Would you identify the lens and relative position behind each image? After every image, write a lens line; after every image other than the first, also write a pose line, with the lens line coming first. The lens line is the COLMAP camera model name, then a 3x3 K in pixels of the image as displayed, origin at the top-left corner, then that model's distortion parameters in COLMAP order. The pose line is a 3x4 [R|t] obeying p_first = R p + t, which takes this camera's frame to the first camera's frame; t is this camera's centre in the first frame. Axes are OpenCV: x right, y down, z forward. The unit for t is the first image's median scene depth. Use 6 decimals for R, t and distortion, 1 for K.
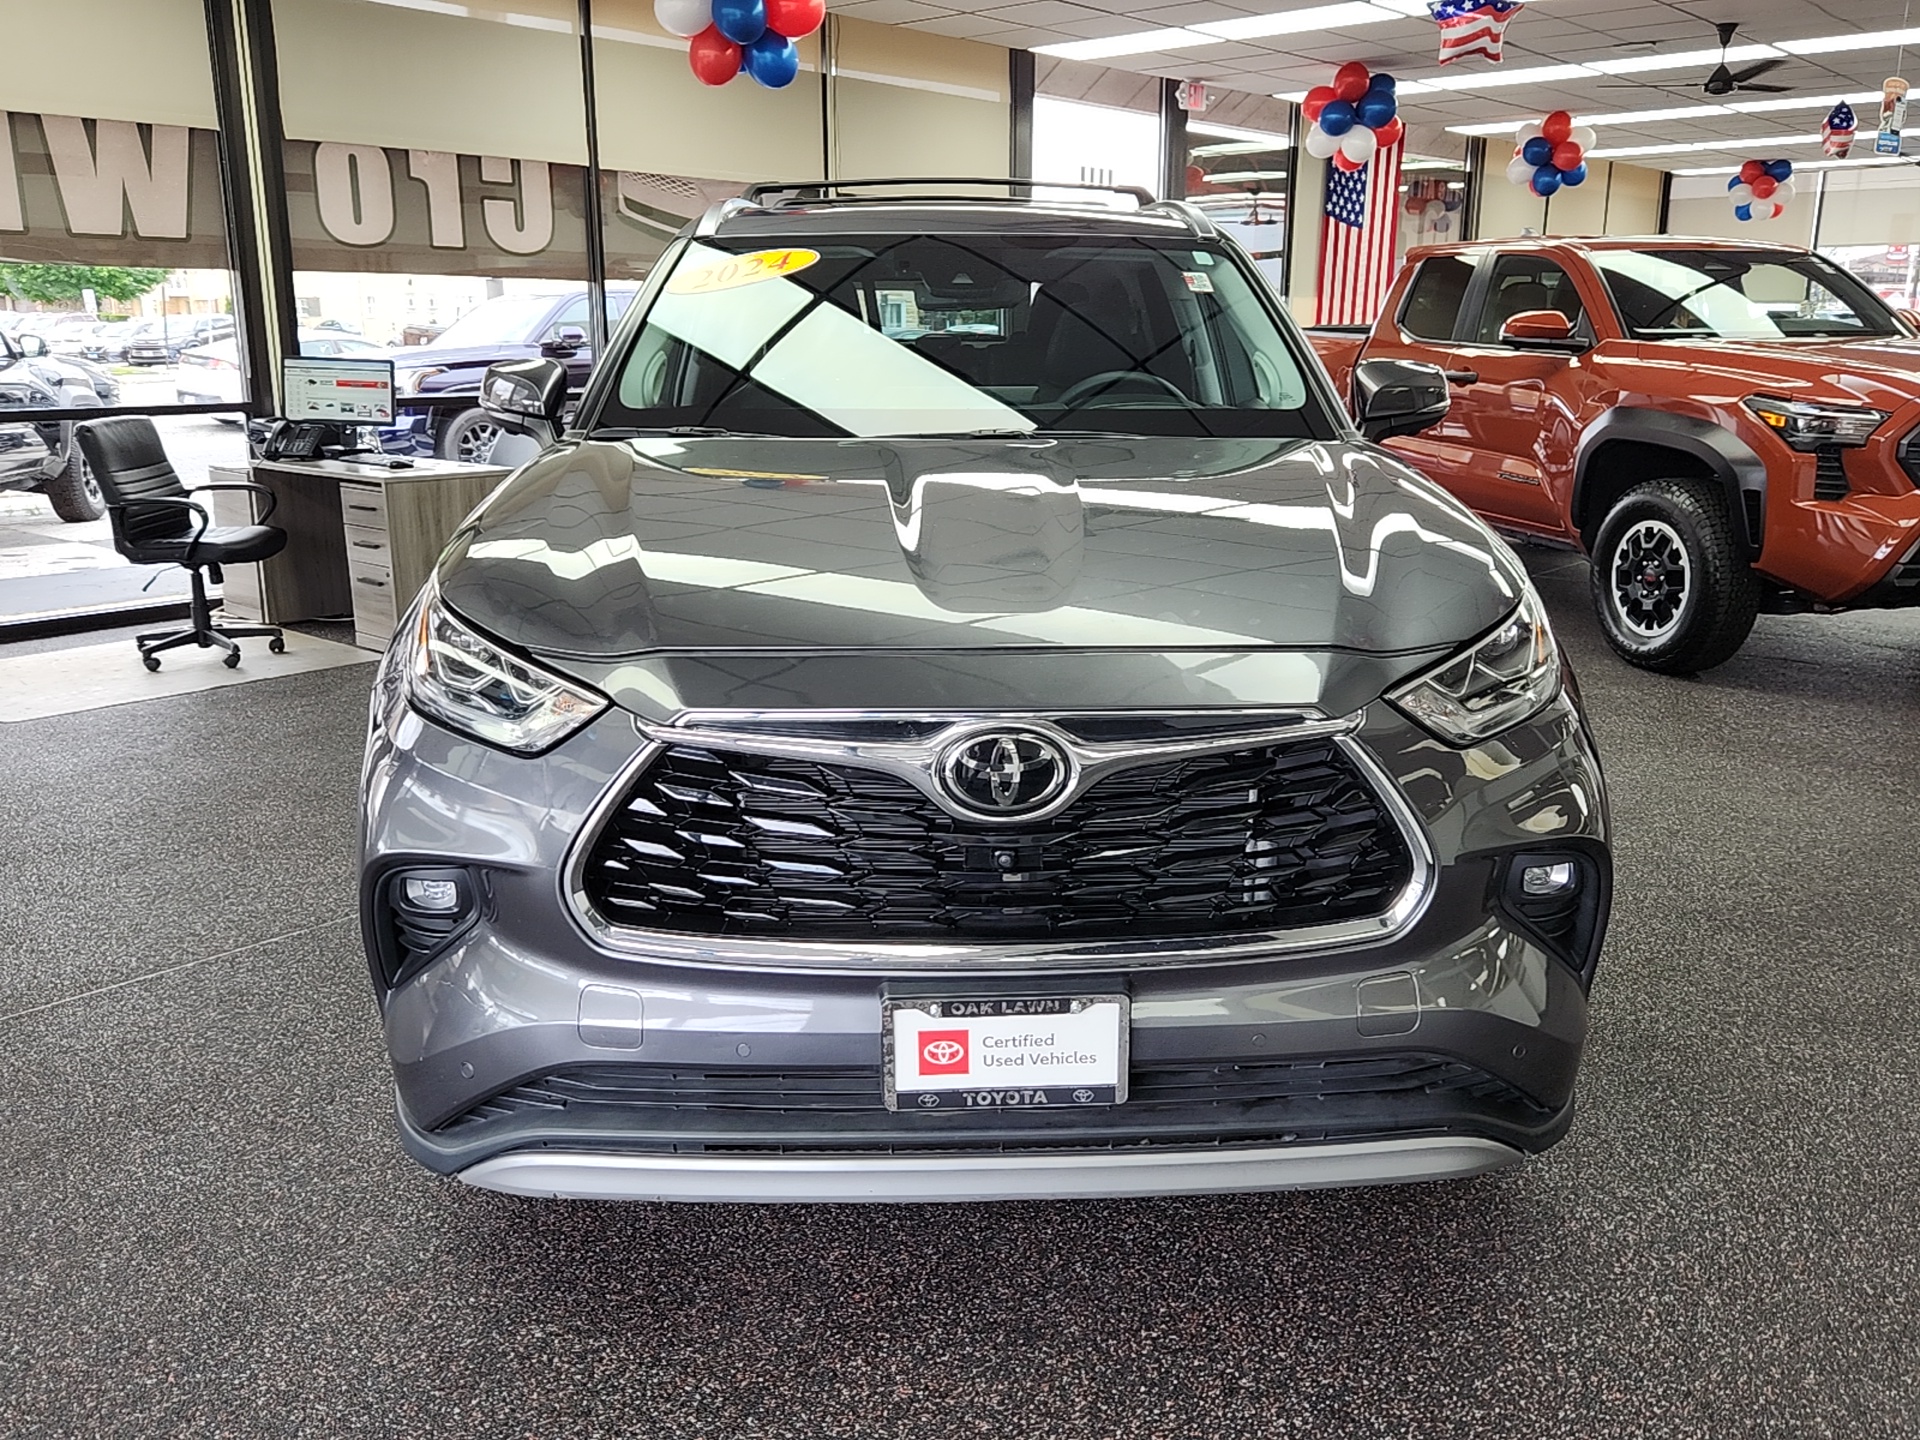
lens RADIAL K [[1579.0, 0, 991.5], [0, 1579.0, 712.3], [0, 0, 1]] dist [0.076244, -0.100326]
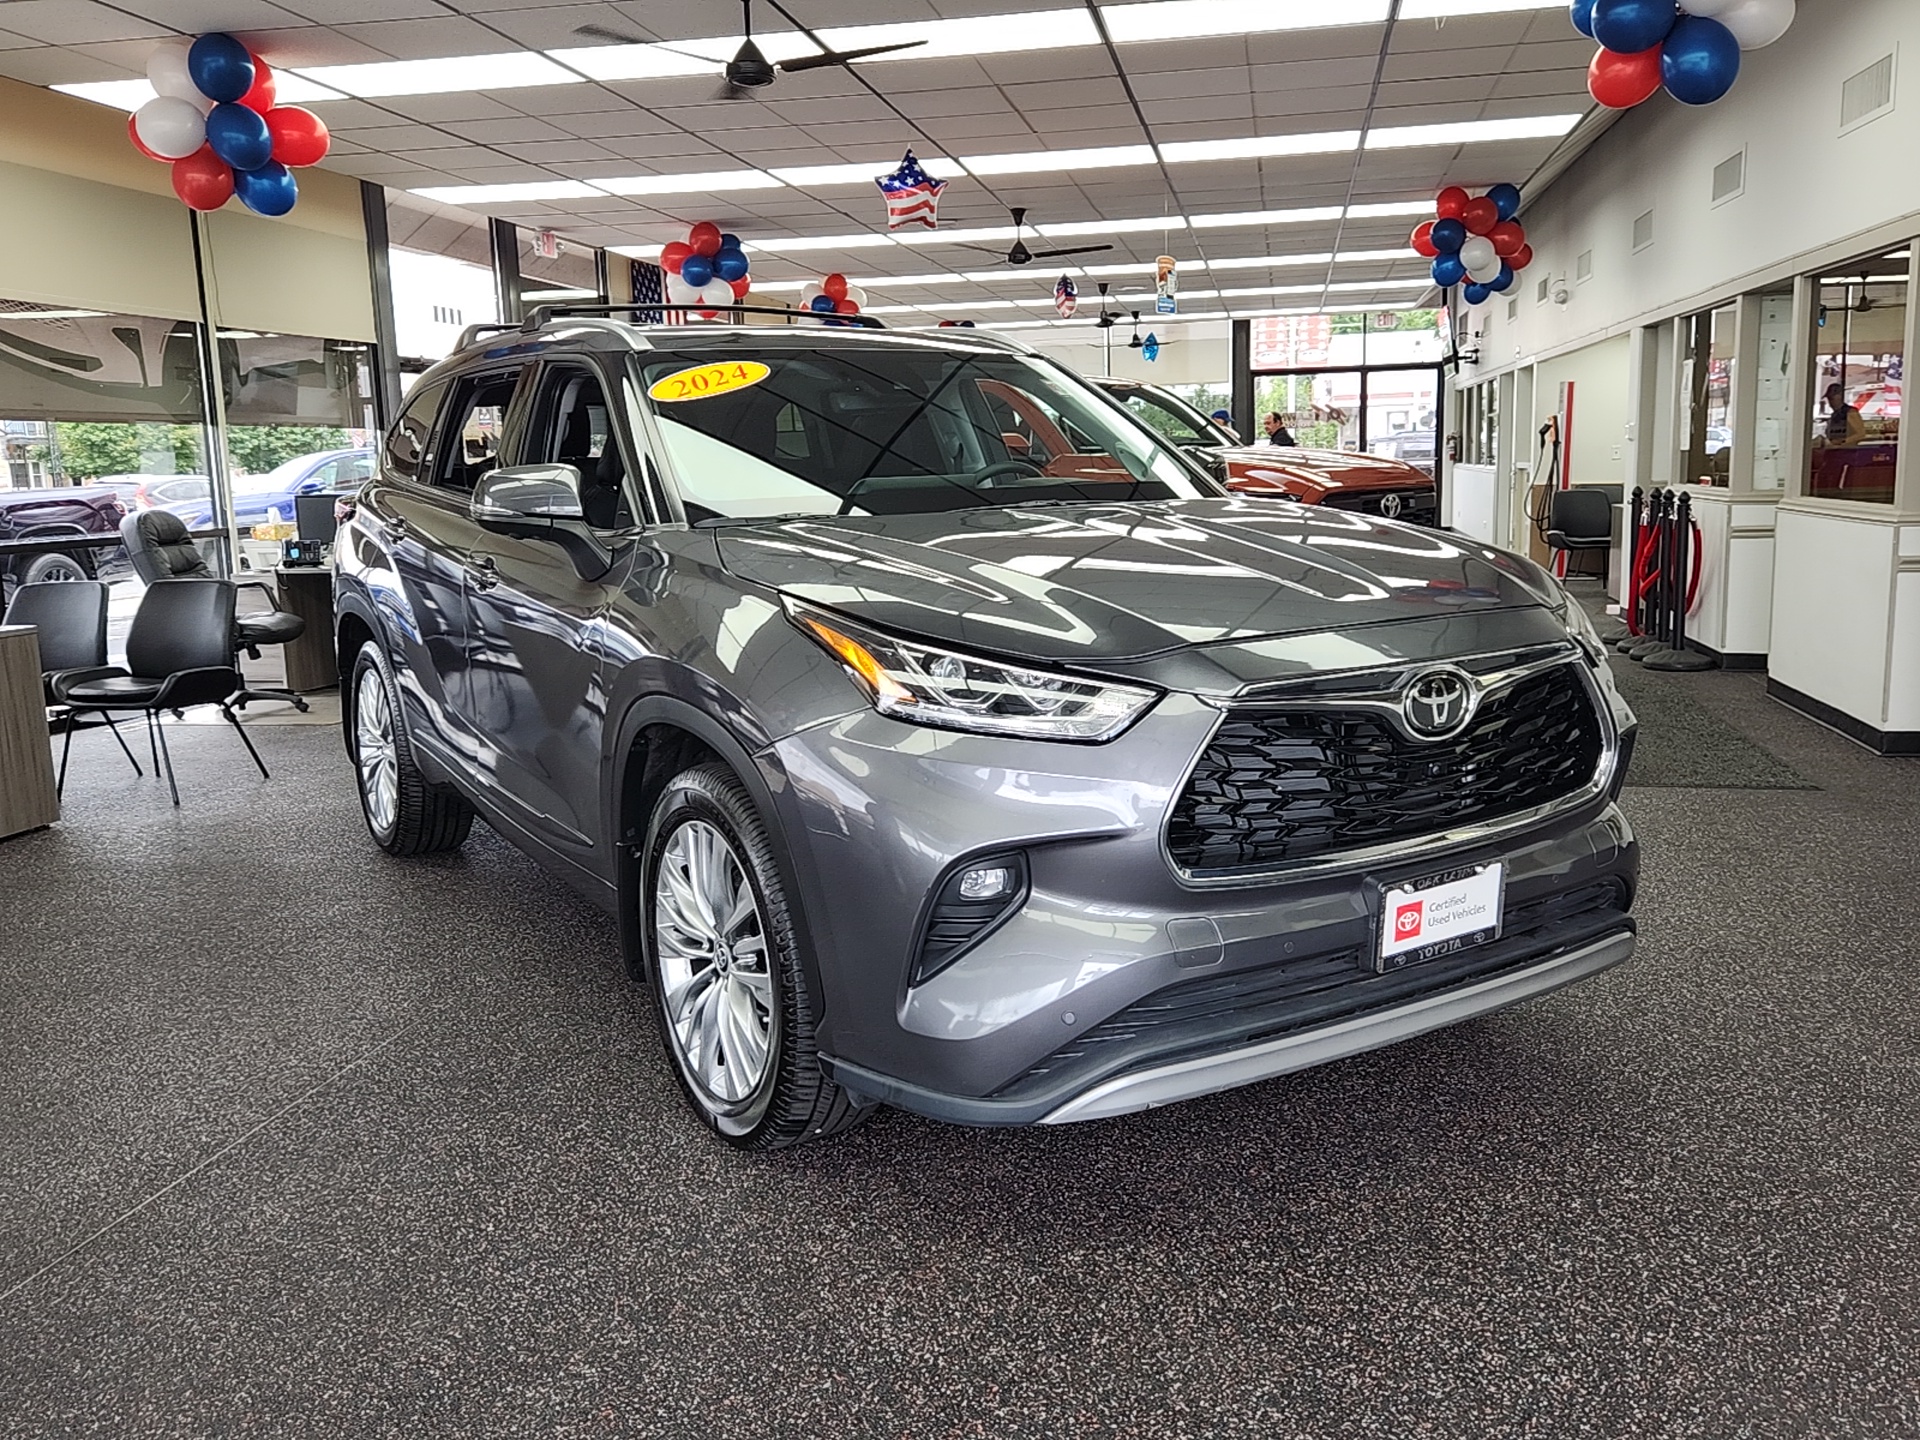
lens RADIAL K [[1579.0, 0, 991.5], [0, 1579.0, 712.3], [0, 0, 1]] dist [0.076244, -0.100326]
pose [[0.859116, -0.106648, 0.500546, -0.281569], [0.151464, 0.987216, -0.049627, 0.015164], [-0.488855, 0.118450, 0.864286, -0.003539]]
